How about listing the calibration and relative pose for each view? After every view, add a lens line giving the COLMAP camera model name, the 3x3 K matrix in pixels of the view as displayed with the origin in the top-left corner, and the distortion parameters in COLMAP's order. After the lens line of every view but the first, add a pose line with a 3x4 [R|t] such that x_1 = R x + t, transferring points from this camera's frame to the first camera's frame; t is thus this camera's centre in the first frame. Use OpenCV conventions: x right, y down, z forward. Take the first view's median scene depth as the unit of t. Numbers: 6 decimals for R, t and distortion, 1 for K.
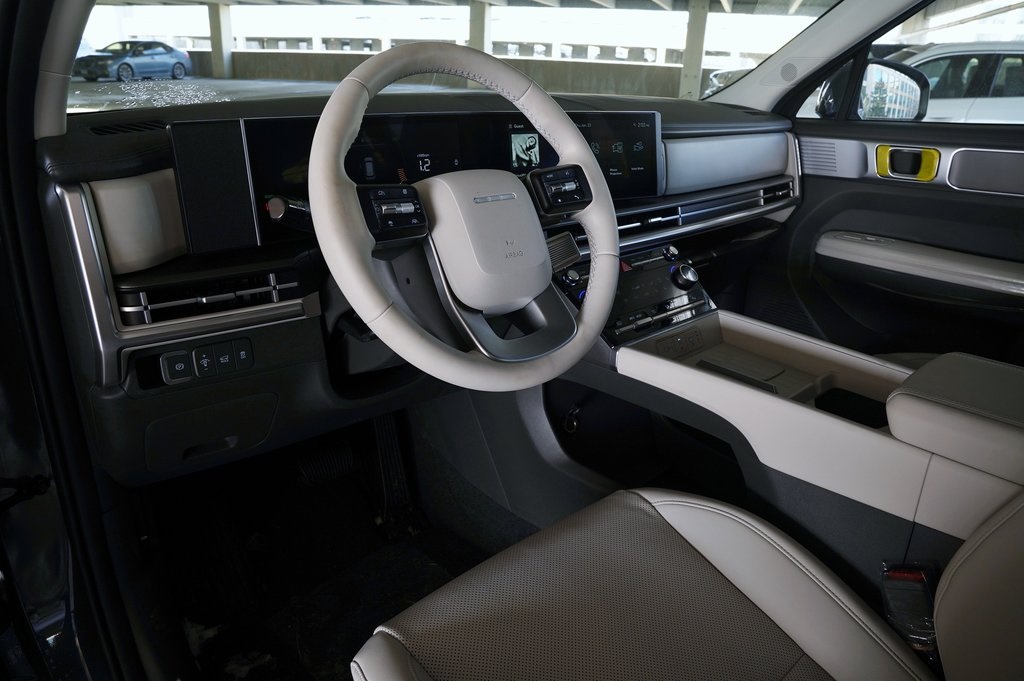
lens RADIAL K [[703.6, 0, 512.0], [0, 703.6, 340.5], [0, 0, 1]] dist [-0.131293, 0.094382]
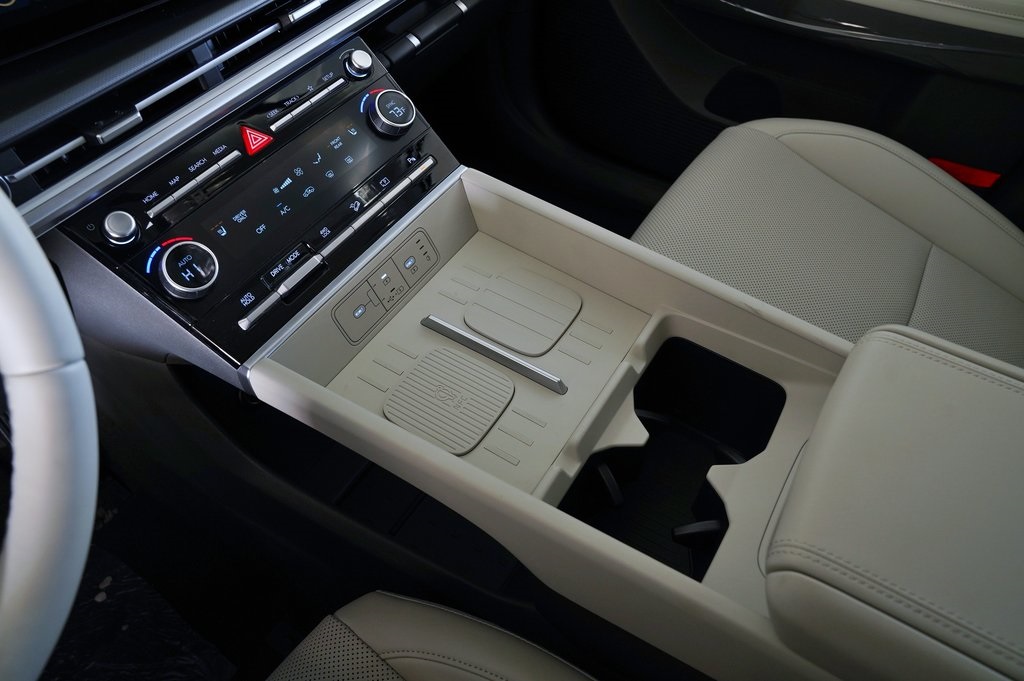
lens RADIAL K [[703.6, 0, 512.0], [0, 703.6, 340.5], [0, 0, 1]] dist [-0.131293, 0.094382]
pose [[0.965888, -0.220431, 0.135905, 0.257812], [0.126548, 0.859663, 0.494940, -0.215009], [-0.225932, -0.460858, 0.858233, 0.519069]]
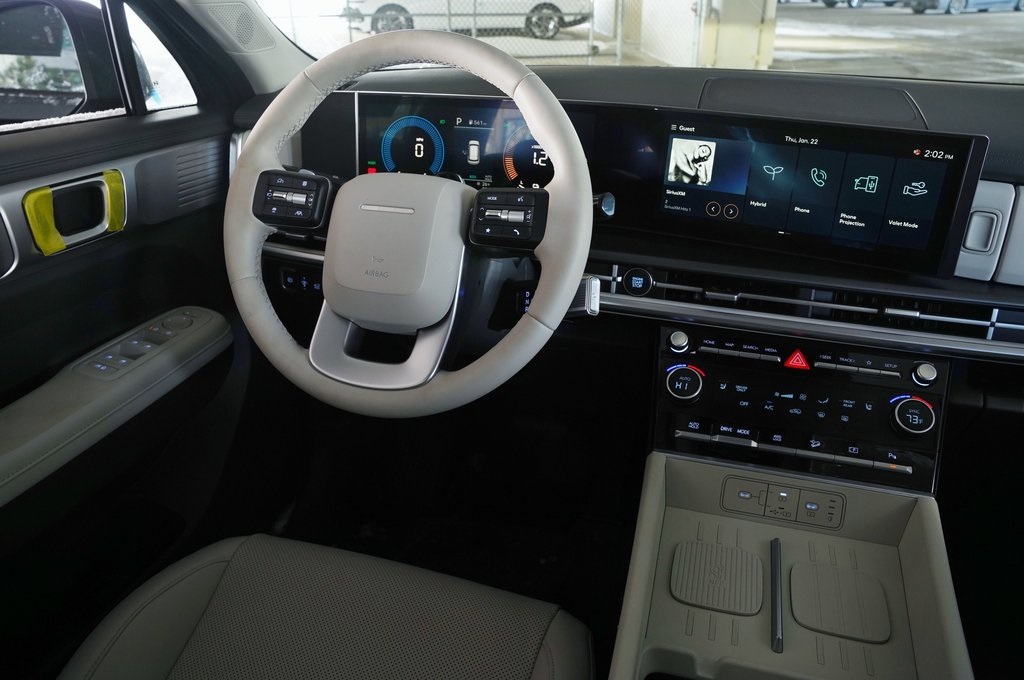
lens RADIAL K [[703.6, 0, 512.0], [0, 703.6, 340.0], [0, 0, 1]] dist [-0.131293, 0.094382]
pose [[0.499943, 0.369629, -0.783219, 0.573267], [-0.300106, 0.922256, 0.243682, -0.217695], [0.812400, 0.113222, 0.572003, 0.433852]]
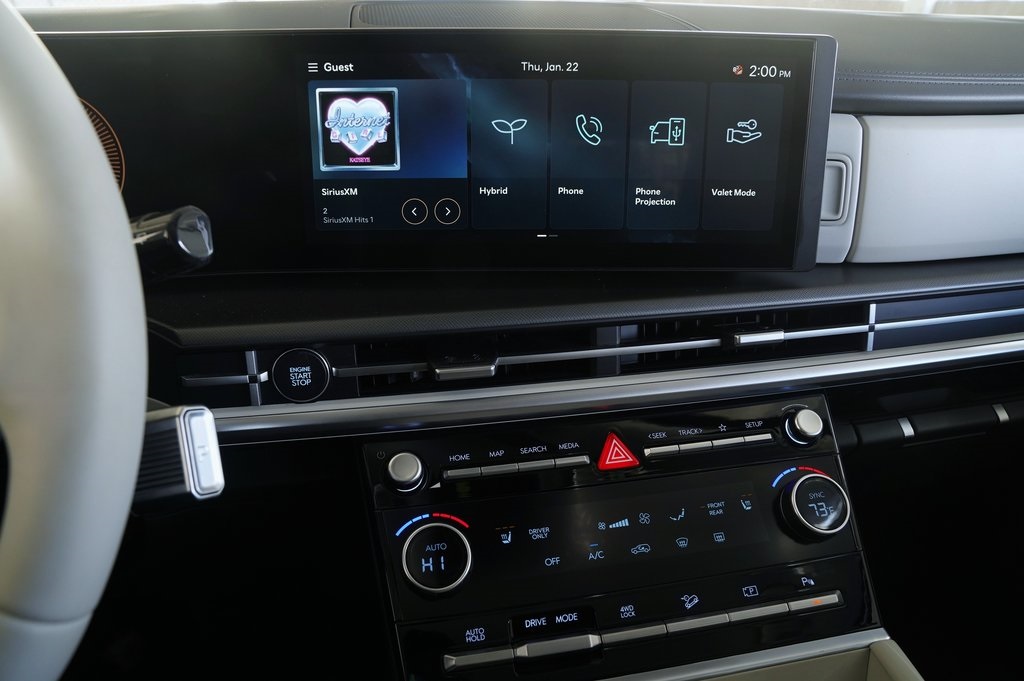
lens RADIAL K [[703.6, 0, 512.0], [0, 703.6, 340.5], [0, 0, 1]] dist [-0.131293, 0.094382]
pose [[0.848732, 0.208801, -0.485856, 0.306075], [-0.174725, 0.977875, 0.115026, -0.214422], [0.499124, -0.012735, 0.866437, 0.696178]]
